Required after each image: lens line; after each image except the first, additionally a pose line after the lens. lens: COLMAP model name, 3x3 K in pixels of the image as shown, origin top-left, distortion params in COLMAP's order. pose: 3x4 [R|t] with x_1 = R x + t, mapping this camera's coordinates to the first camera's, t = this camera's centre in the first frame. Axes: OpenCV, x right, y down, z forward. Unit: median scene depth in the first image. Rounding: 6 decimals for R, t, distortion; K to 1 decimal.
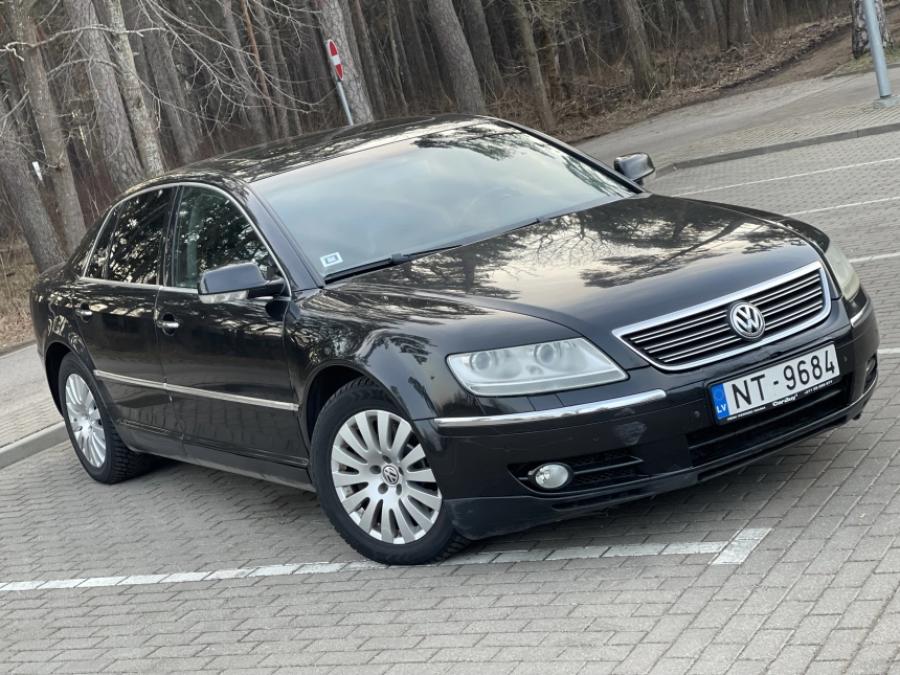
lens RADIAL K [[1997.0, 0, 449.7], [0, 1997.0, 281.9], [0, 0, 1]] dist [0.243294, -2.205628]
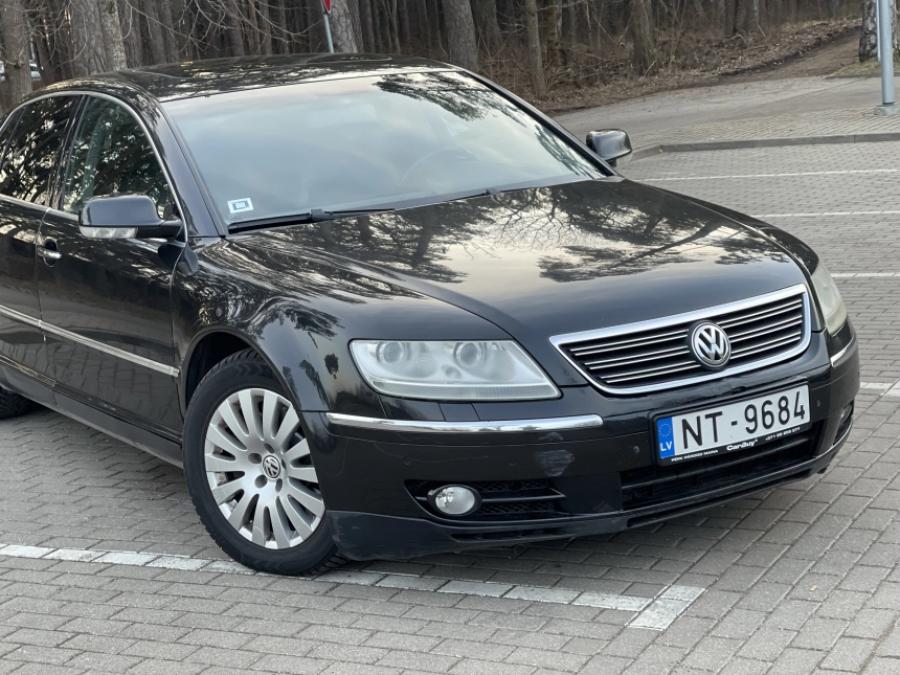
lens RADIAL K [[1979.1, 0, 460.7], [0, 1979.1, 336.1], [0, 0, 1]] dist [-0.112101, 2.399740]
pose [[0.991240, 0.130316, 0.021489, 0.025410], [-0.131241, 0.990115, 0.049481, -0.011188], [-0.014828, -0.051867, 0.998544, 0.169730]]
